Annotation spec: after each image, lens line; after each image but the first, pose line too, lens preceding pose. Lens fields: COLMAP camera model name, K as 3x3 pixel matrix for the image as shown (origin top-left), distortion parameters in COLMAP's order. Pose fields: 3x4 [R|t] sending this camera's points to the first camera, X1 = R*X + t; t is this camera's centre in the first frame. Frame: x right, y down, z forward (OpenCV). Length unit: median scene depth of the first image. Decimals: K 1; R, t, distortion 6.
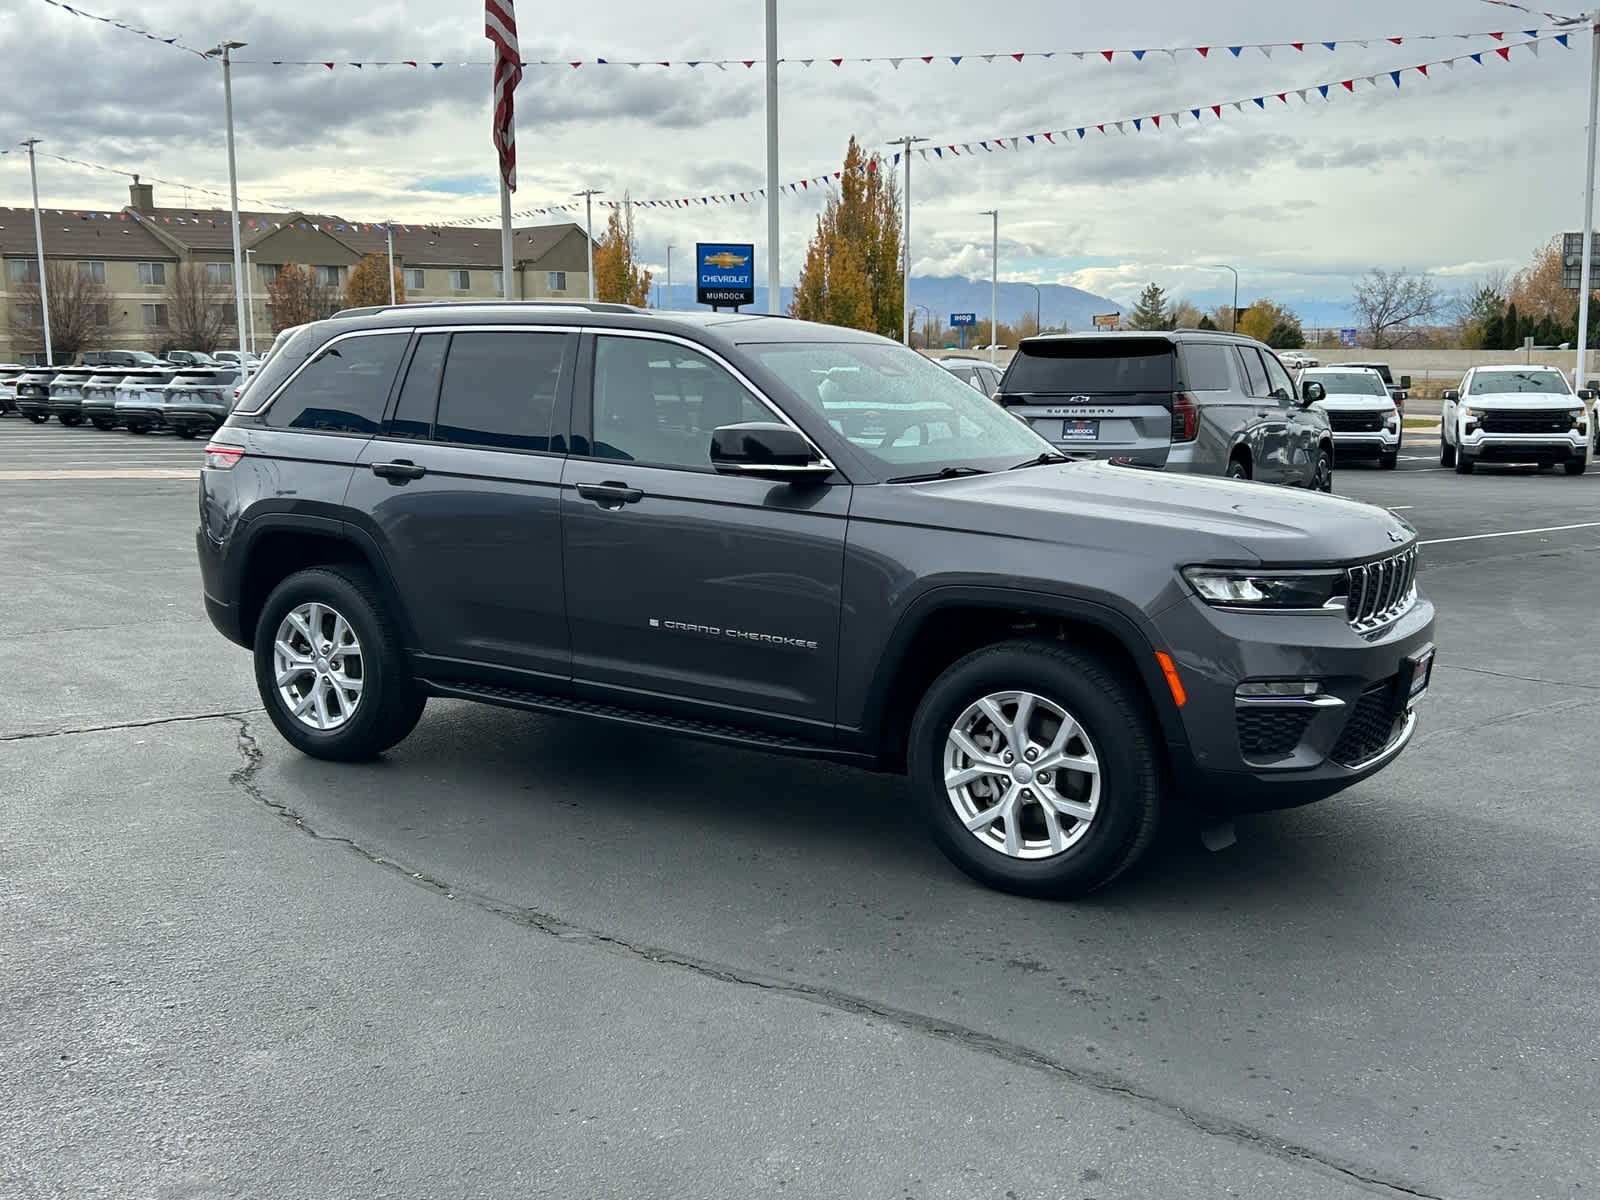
lens RADIAL K [[1578.1, 0, 803.8], [0, 1578.1, 569.3], [0, 0, 1]] dist [0.107555, -0.180259]
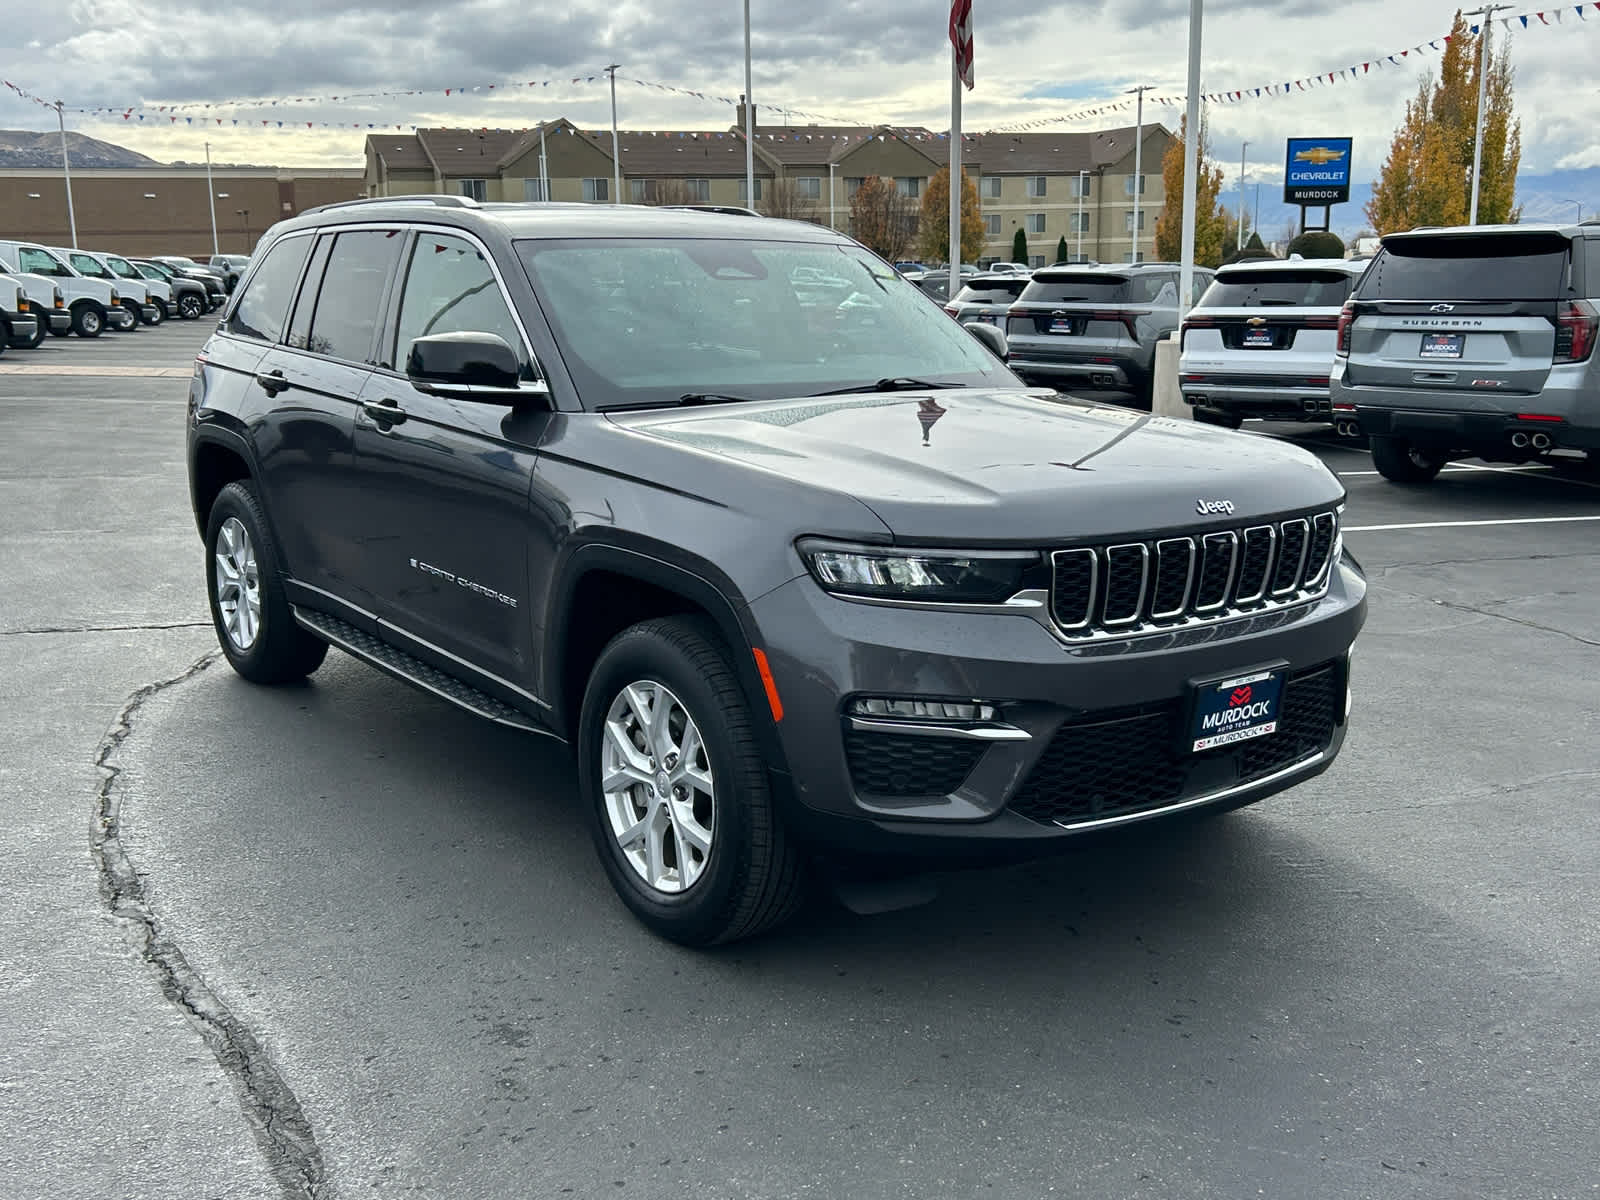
lens RADIAL K [[1580.6, 0, 800.7], [0, 1580.6, 575.0], [0, 0, 1]] dist [0.088285, -0.159245]
pose [[0.931605, 0.063721, -0.357842, 0.328711], [-0.042270, 0.996826, 0.067458, -0.022092], [0.361005, -0.047718, 0.931342, 0.198145]]
